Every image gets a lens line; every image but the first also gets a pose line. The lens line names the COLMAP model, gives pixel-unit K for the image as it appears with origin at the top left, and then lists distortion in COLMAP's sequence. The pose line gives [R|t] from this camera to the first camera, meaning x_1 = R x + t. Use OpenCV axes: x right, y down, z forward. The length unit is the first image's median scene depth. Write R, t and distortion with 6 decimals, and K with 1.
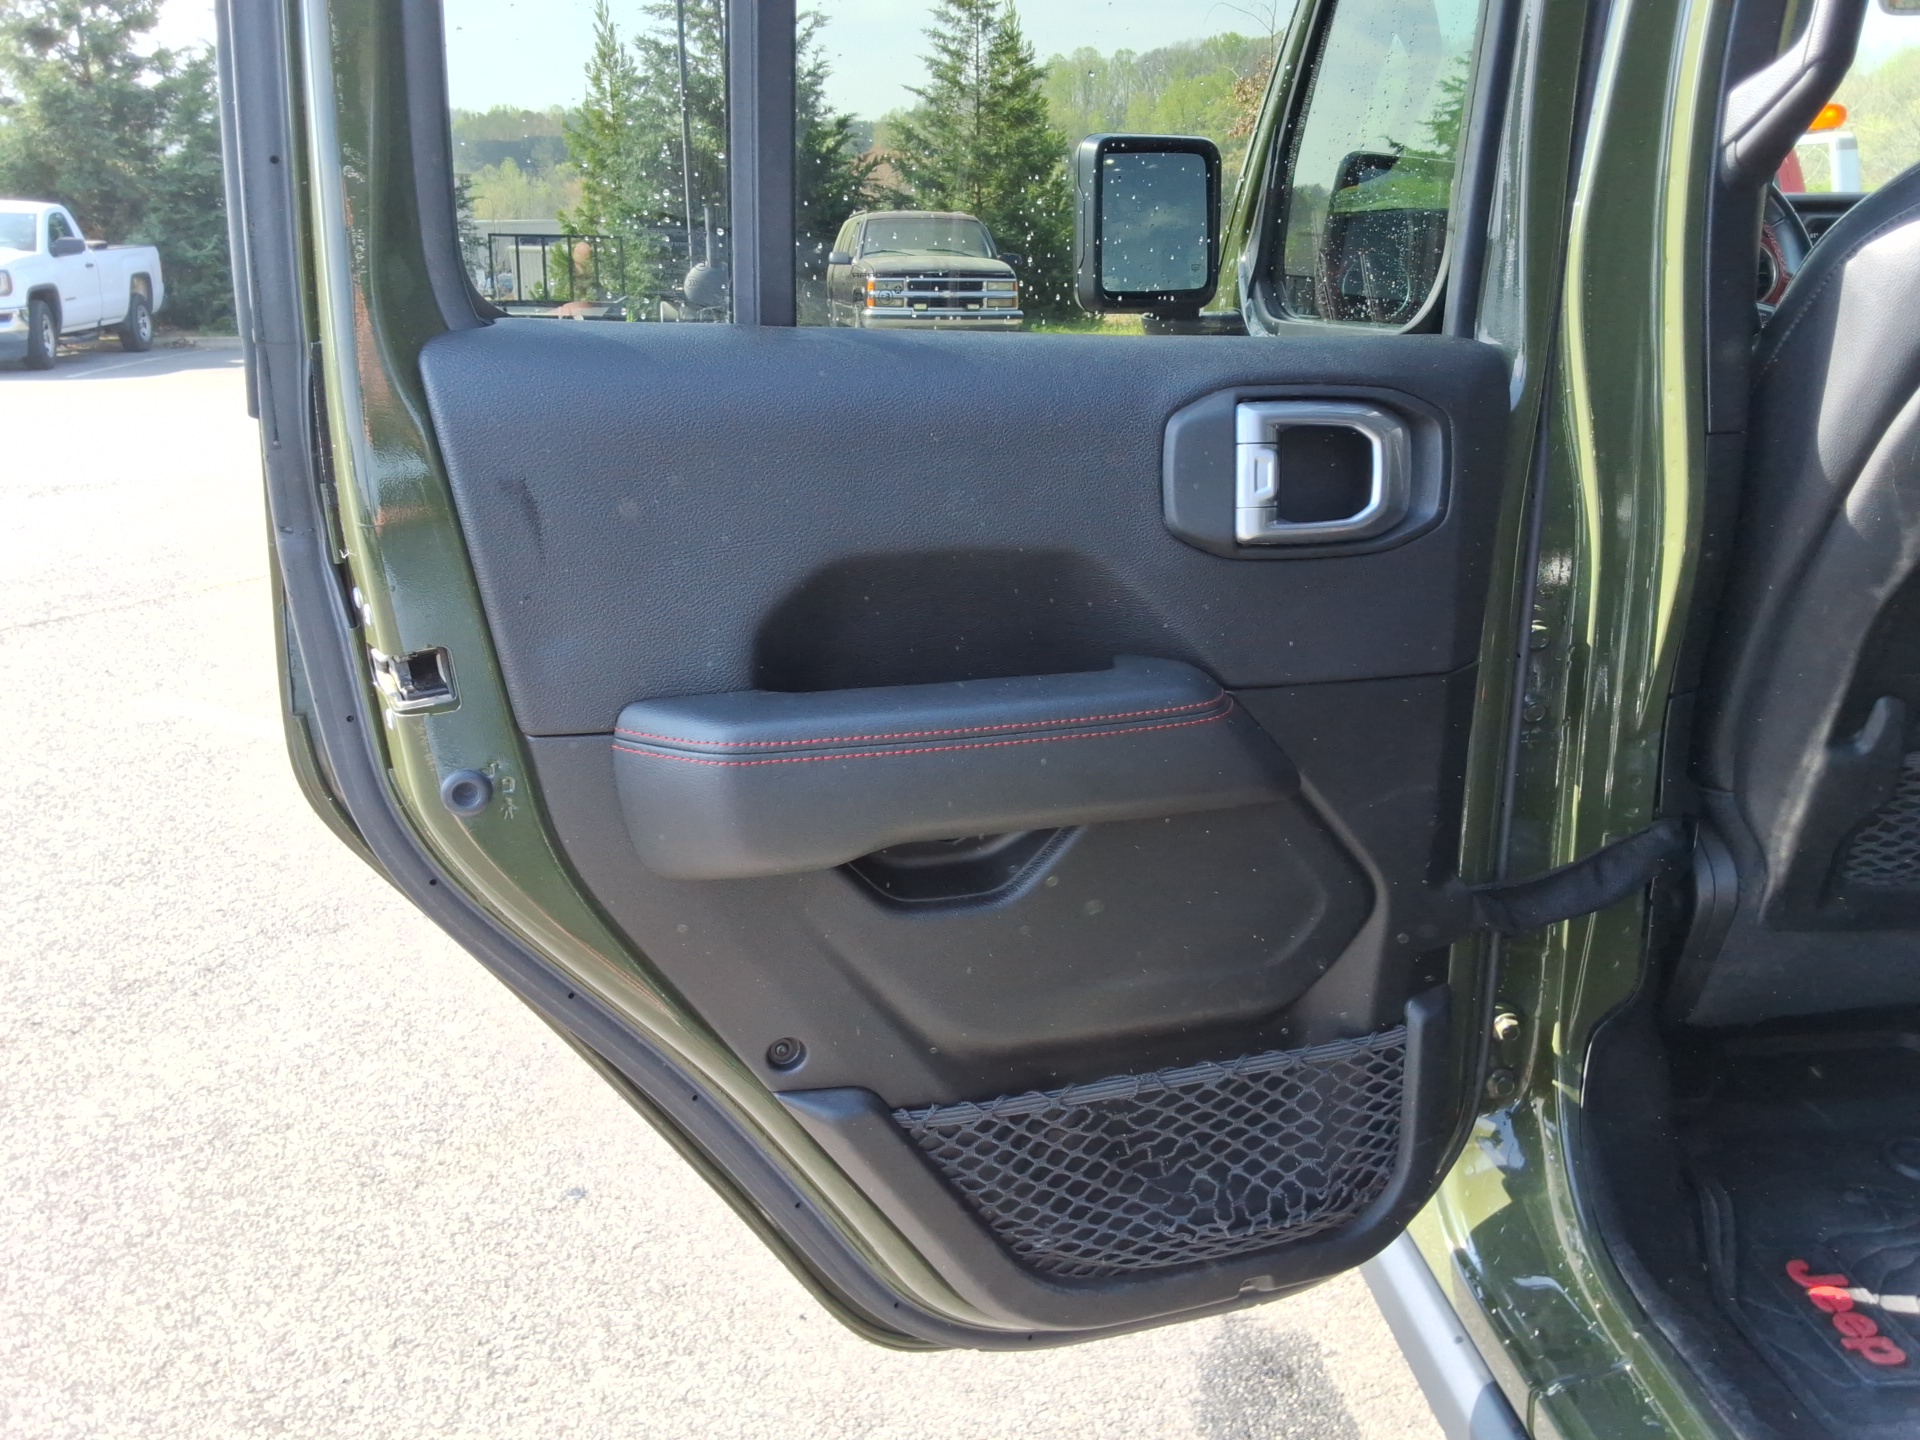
lens RADIAL K [[1543.3, 0, 973.7], [0, 1543.3, 715.6], [0, 0, 1]] dist [0.107616, -0.164787]
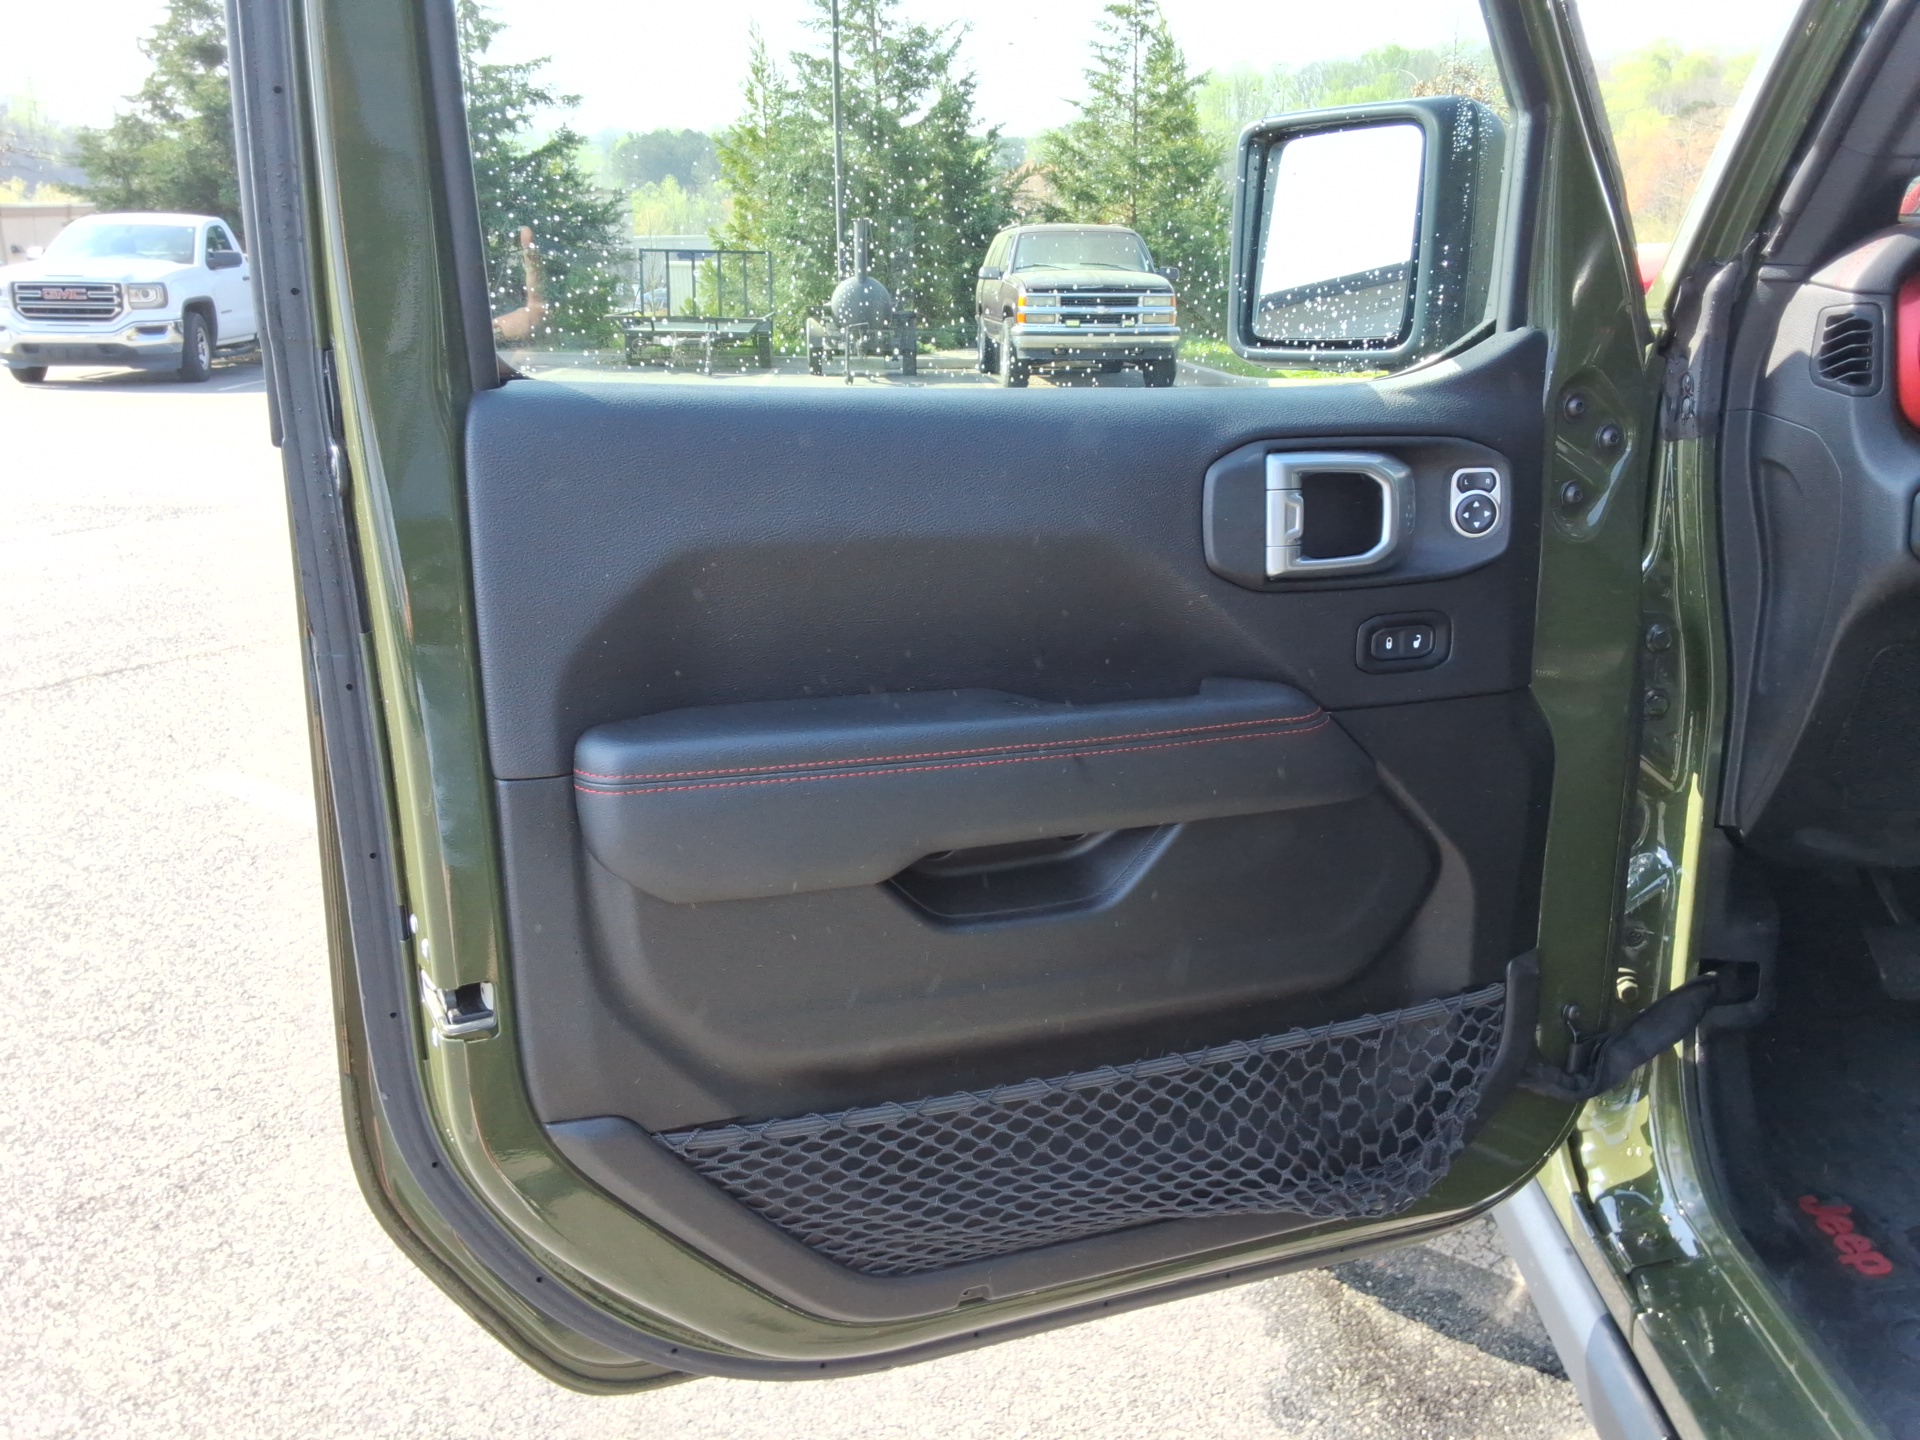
lens RADIAL K [[1543.3, 0, 973.6], [0, 1543.3, 700.6], [0, 0, 1]] dist [0.107616, -0.164787]
pose [[0.995970, 0.024462, -0.086284, -0.005123], [-0.025896, 0.999544, -0.015548, -0.012207], [0.085865, 0.017719, 0.996149, 0.039194]]
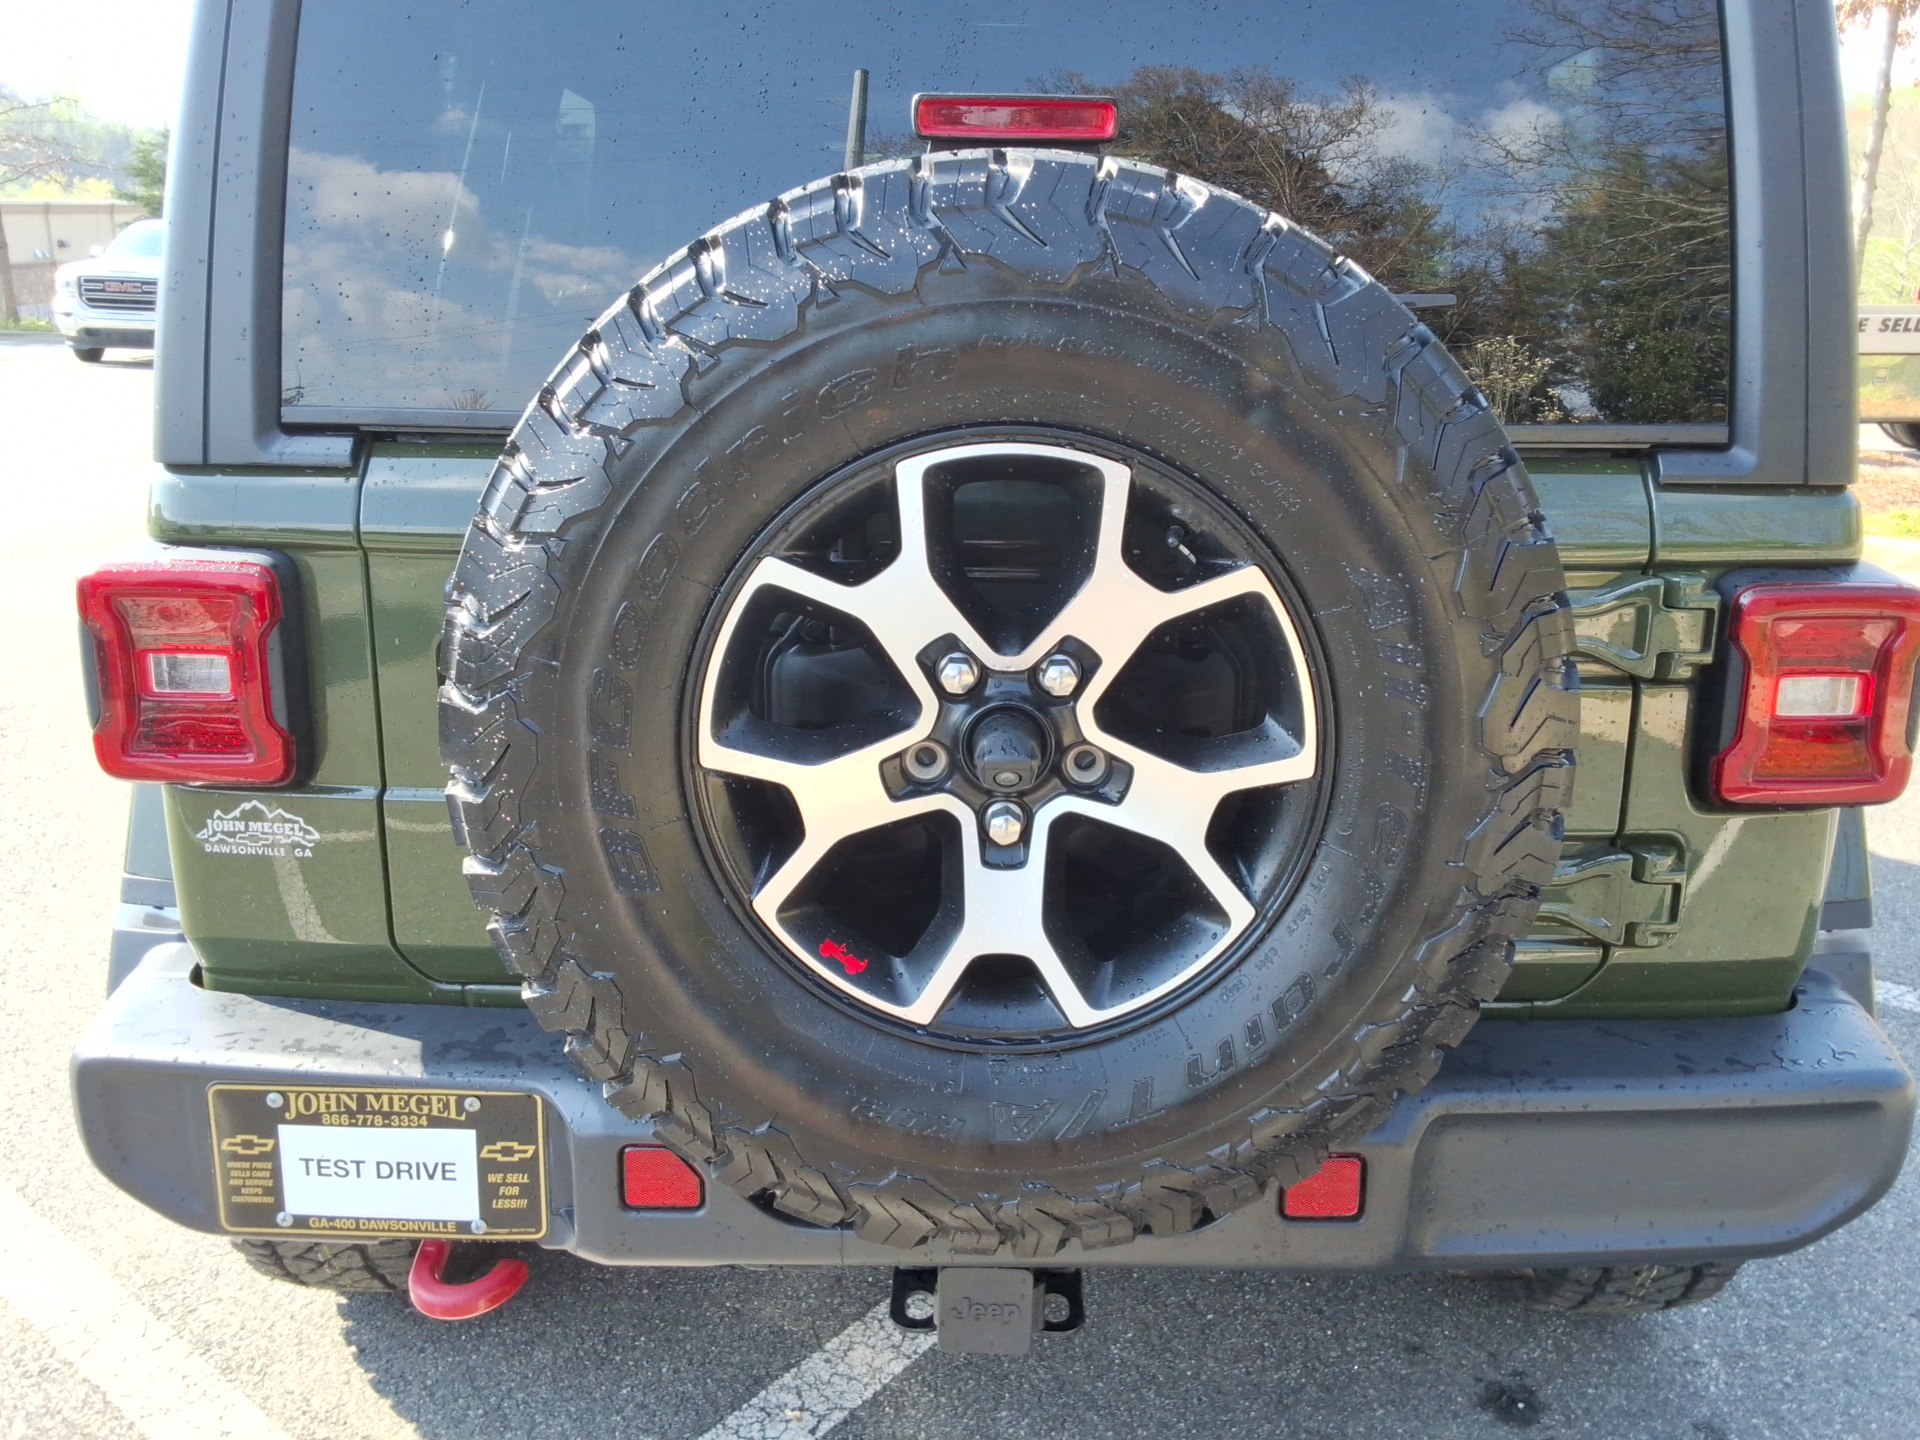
lens RADIAL K [[1543.3, 0, 971.5], [0, 1543.3, 689.9], [0, 0, 1]] dist [0.107616, -0.164787]
pose [[0.993989, 0.051566, -0.096575, 0.074651], [-0.054845, 0.997994, -0.031609, 0.025723], [0.094751, 0.036715, 0.994824, -0.097135]]
